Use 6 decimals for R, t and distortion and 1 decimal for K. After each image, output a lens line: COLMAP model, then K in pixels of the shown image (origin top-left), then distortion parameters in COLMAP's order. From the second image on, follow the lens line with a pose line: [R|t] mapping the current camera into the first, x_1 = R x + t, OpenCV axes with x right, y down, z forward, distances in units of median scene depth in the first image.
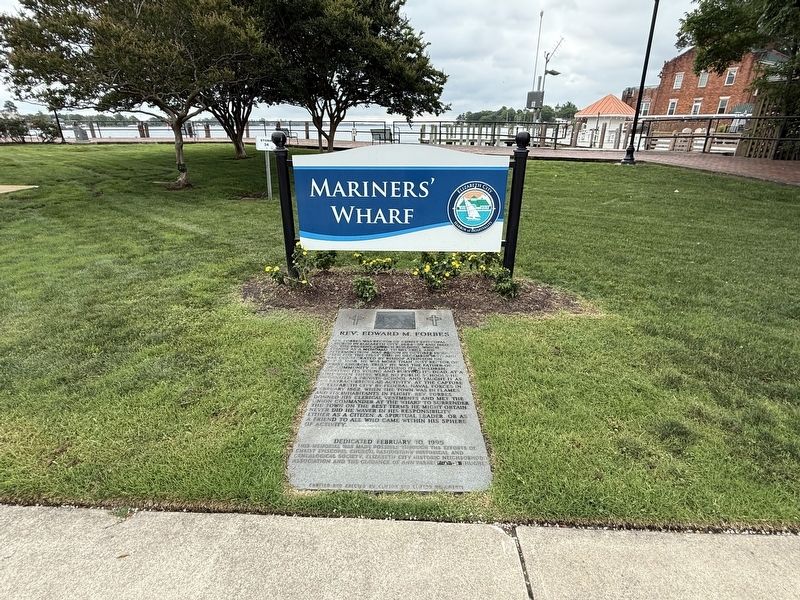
lens RADIAL K [[416.2, 0, 399.1], [0, 416.2, 298.9], [0, 0, 1]] dist [-0.001957, -0.000261]
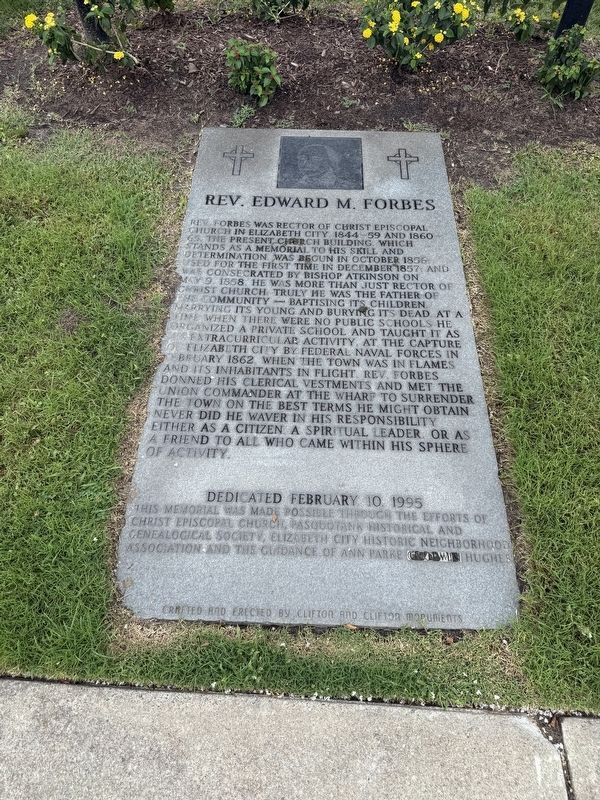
lens RADIAL K [[565.9, 0, 301.6], [0, 565.9, 405.6], [0, 0, 1]] dist [0.037658, -0.043977]
pose [[0.999901, 0.011902, -0.007506, -0.031258], [-0.005514, 0.822174, 0.569209, -0.123987], [0.012946, -0.569111, 0.822158, 0.428871]]
